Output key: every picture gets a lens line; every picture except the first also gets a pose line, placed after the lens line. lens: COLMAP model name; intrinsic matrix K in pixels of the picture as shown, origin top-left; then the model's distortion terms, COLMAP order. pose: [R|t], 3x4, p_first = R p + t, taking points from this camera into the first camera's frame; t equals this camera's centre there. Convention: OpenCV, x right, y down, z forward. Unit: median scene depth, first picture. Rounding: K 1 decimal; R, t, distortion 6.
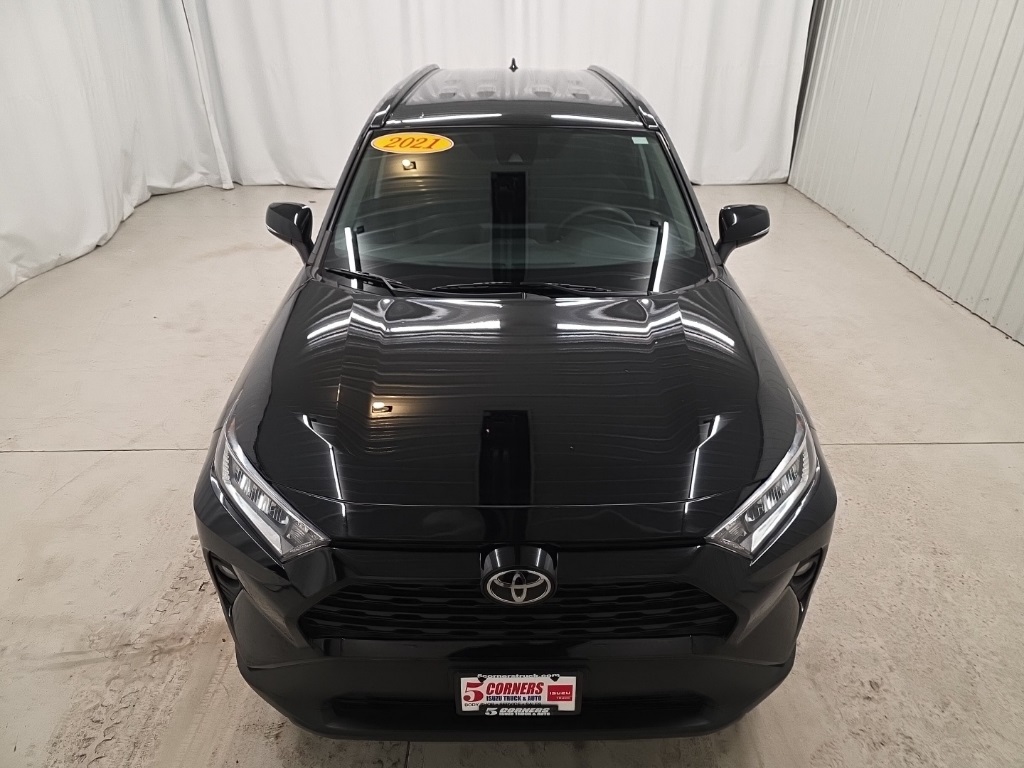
lens RADIAL K [[684.8, 0, 514.2], [0, 684.8, 386.0], [0, 0, 1]] dist [0.048091, -0.039619]
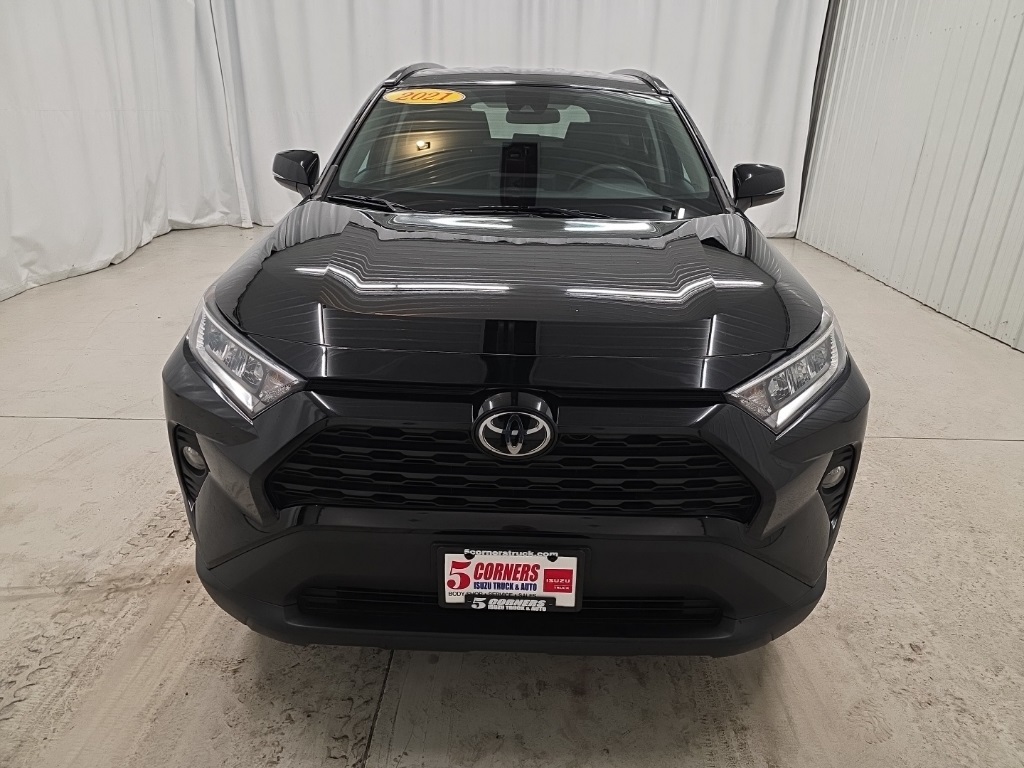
lens RADIAL K [[682.2, 0, 516.8], [0, 682.2, 383.9], [0, 0, 1]] dist [0.051267, -0.041103]
pose [[0.999466, 0.030962, -0.010458, 0.012154], [-0.032044, 0.991309, -0.127591, 0.244053], [0.006417, 0.127858, 0.991772, 0.087425]]
